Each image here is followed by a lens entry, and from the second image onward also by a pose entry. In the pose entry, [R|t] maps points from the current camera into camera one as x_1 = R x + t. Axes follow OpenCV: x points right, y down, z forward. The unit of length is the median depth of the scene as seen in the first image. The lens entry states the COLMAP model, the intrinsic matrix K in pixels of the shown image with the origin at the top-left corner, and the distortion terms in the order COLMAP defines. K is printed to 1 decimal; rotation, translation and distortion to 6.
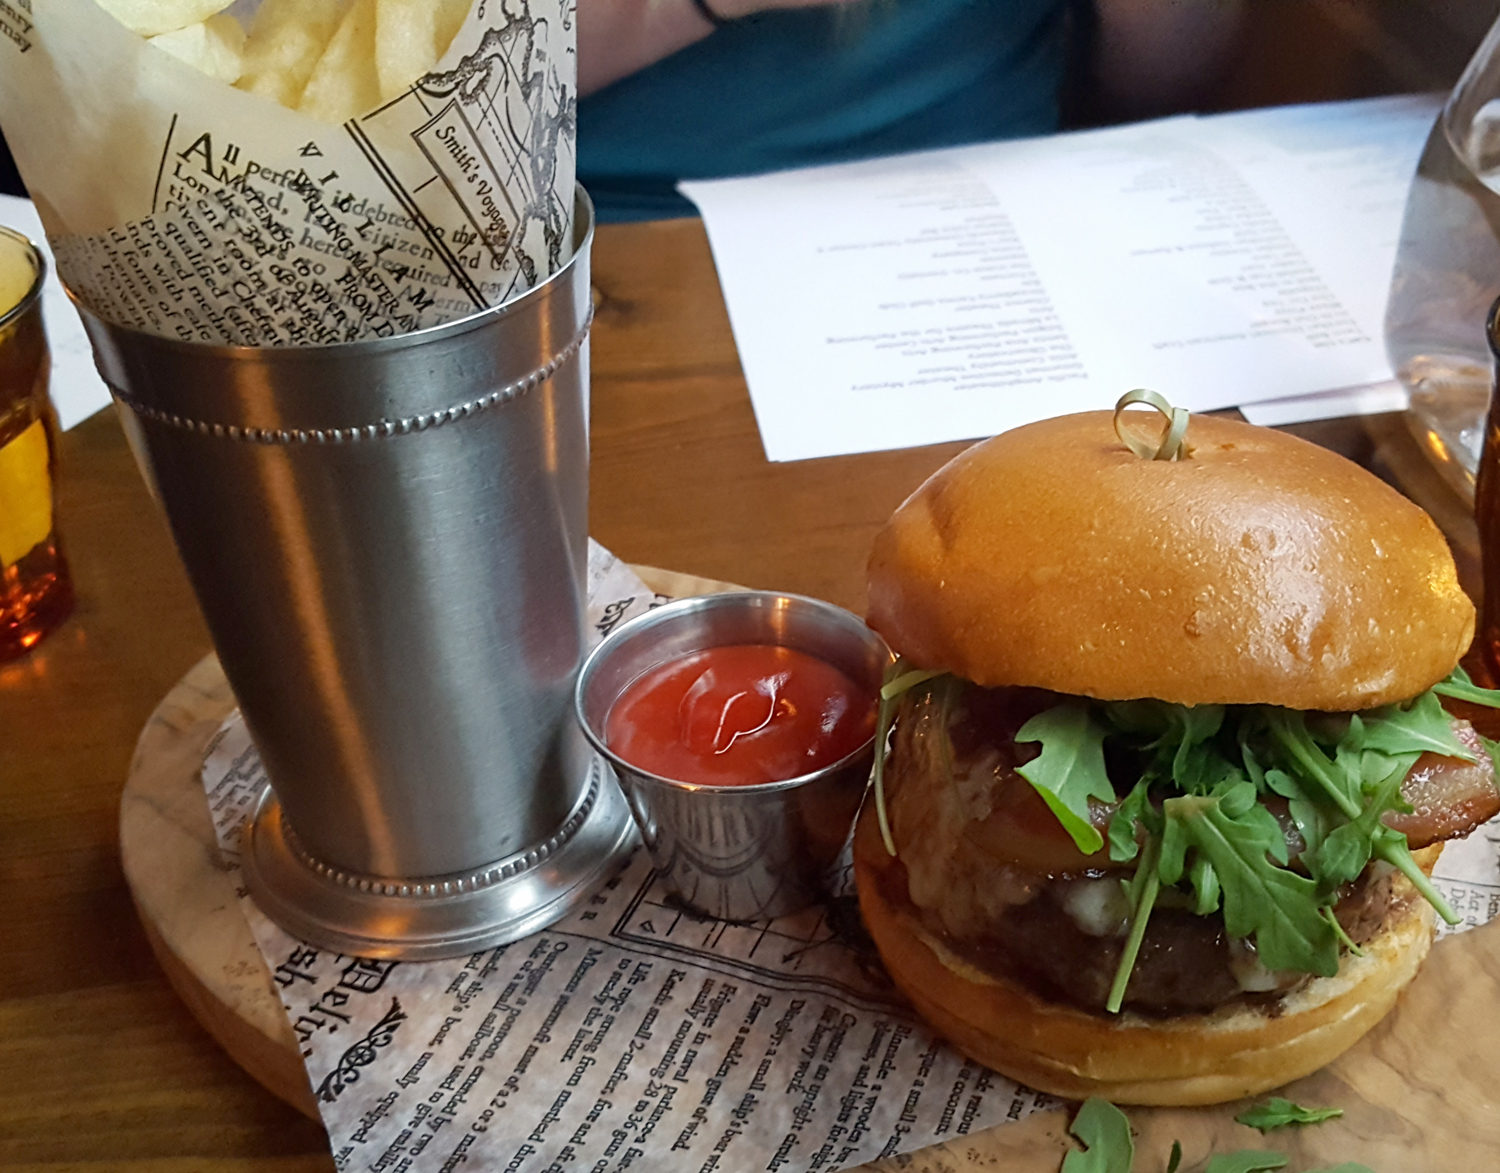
lens RADIAL K [[1946.3, 0, 750.9], [0, 1946.3, 585.3], [0, 0, 1]] dist [-0.120499, 0.000000]
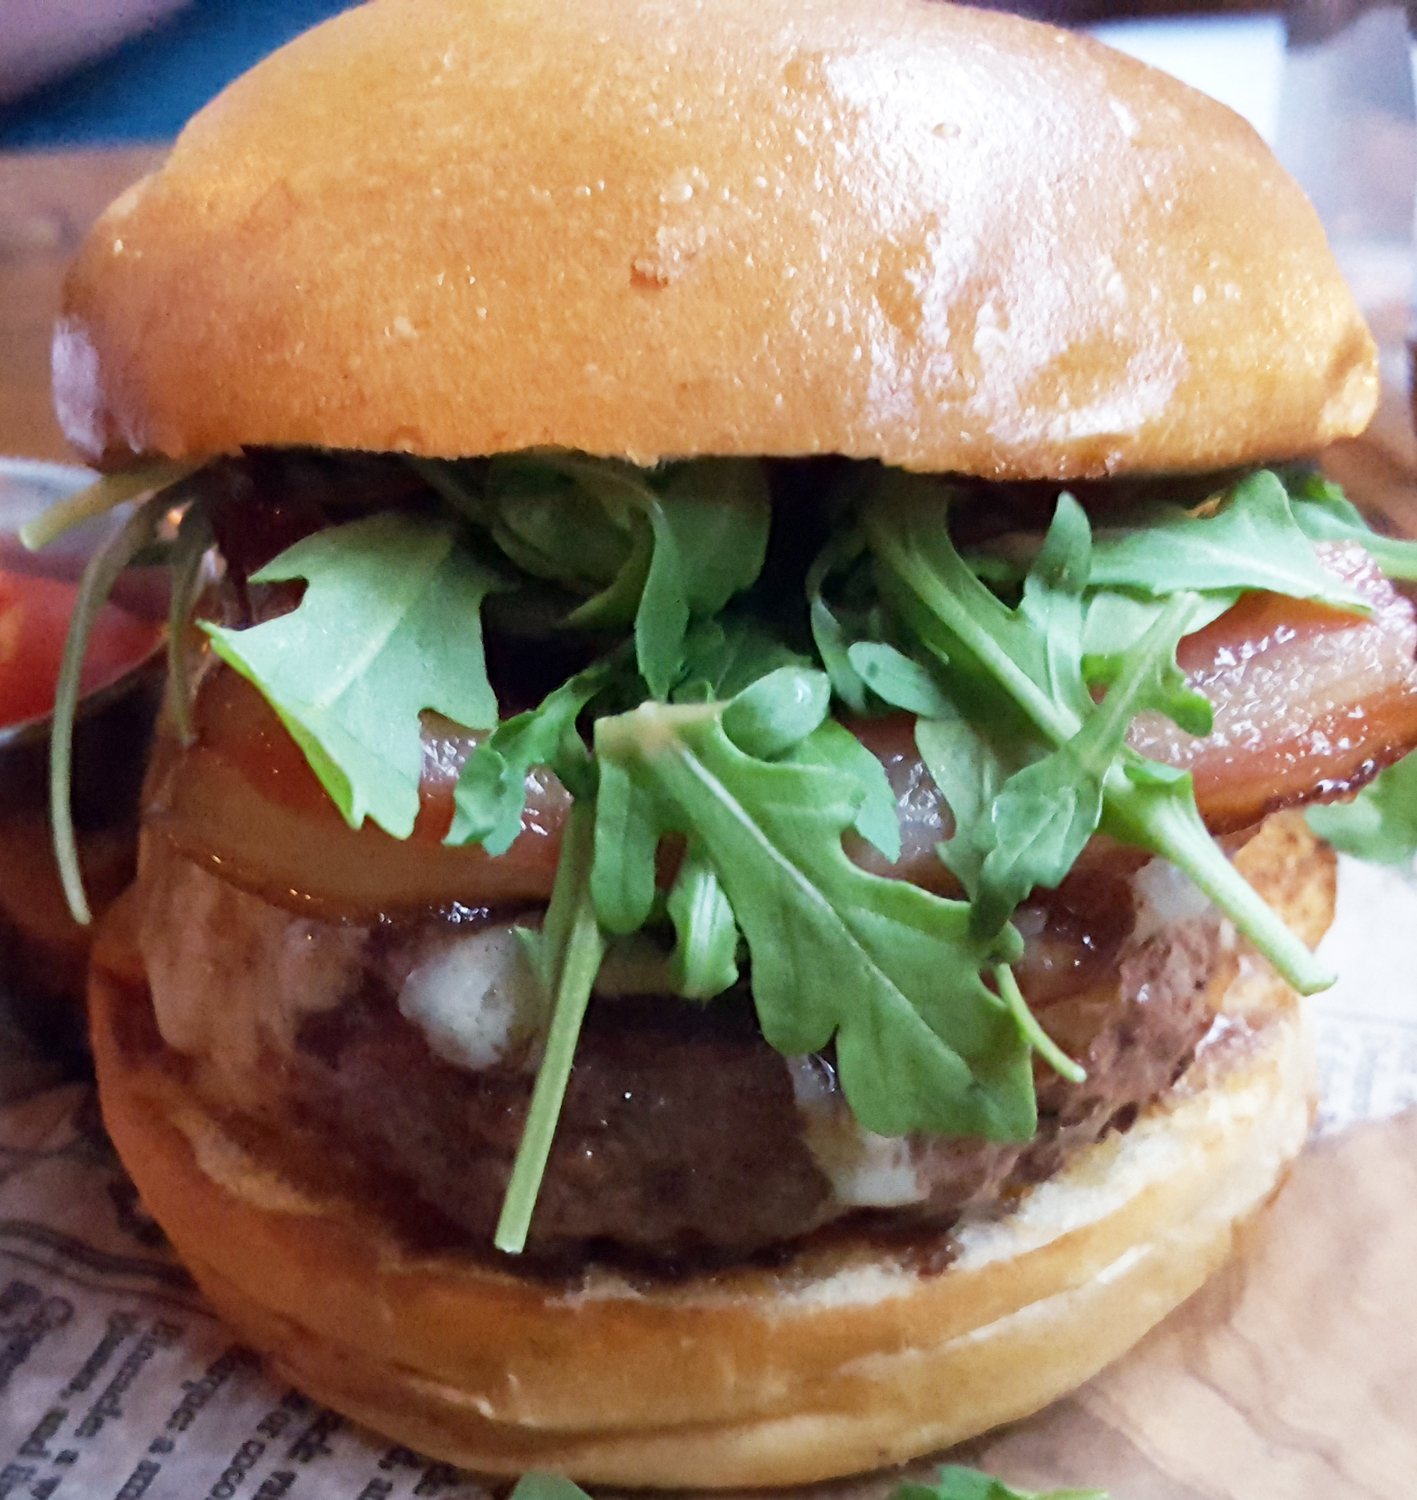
lens RADIAL K [[2551.3, 0, 707.6], [0, 2551.3, 751.4], [0, 0, 1]] dist [-0.018402, 0.000000]
pose [[0.997277, -0.005149, 0.073566, 0.195000], [0.007283, 0.999560, -0.028761, 0.133360], [-0.073385, 0.029219, 0.996876, 0.462106]]
